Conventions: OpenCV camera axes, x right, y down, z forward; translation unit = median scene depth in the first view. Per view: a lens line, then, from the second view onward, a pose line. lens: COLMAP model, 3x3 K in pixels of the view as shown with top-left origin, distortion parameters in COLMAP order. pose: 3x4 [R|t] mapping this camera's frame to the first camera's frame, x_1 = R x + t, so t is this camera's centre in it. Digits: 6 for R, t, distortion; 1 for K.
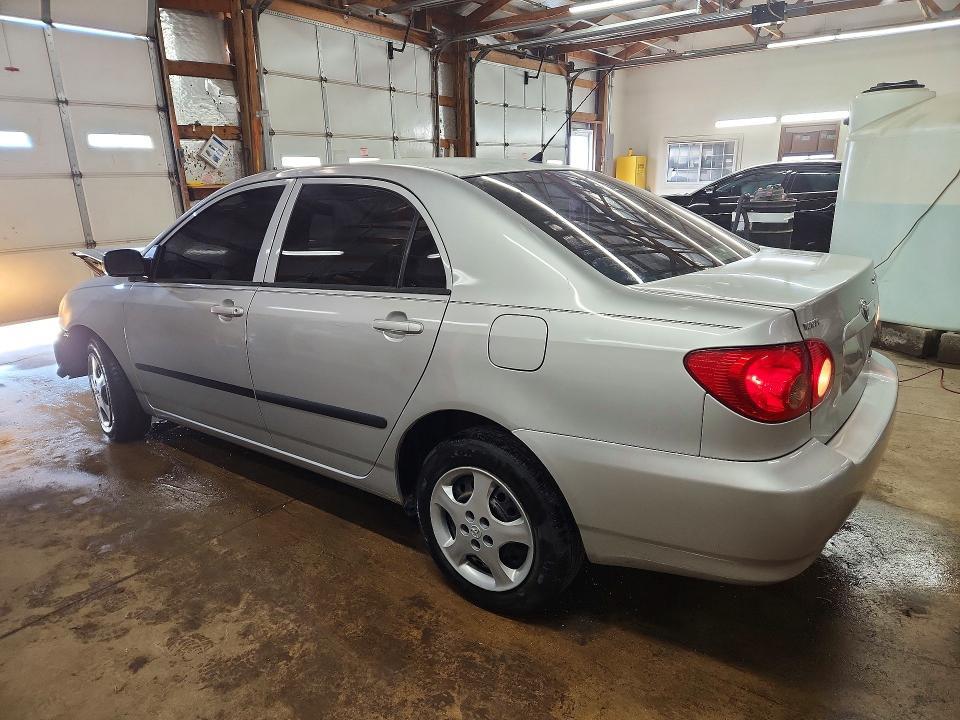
lens RADIAL K [[664.7, 0, 482.0], [0, 664.7, 356.1], [0, 0, 1]] dist [0.007897, -0.004086]
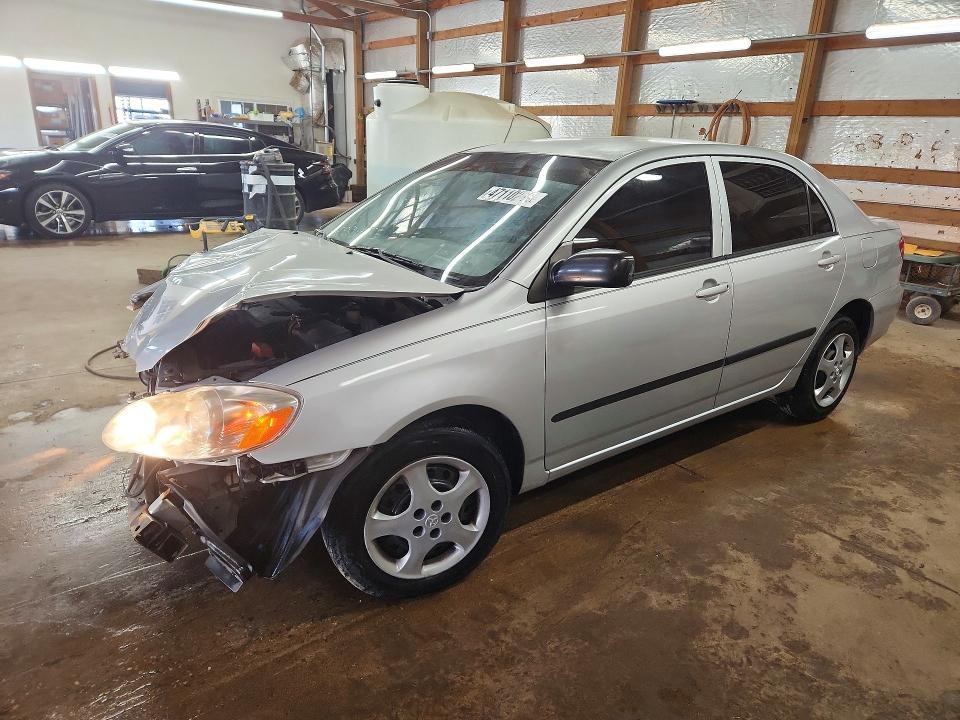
lens RADIAL K [[664.7, 0, 481.0], [0, 664.7, 364.3], [0, 0, 1]] dist [0.007897, -0.004086]
pose [[0.258471, -0.279286, 0.924766, -1.567374], [0.212897, 0.950227, 0.227471, -0.290560], [-0.942267, 0.138085, 0.305066, 1.147314]]
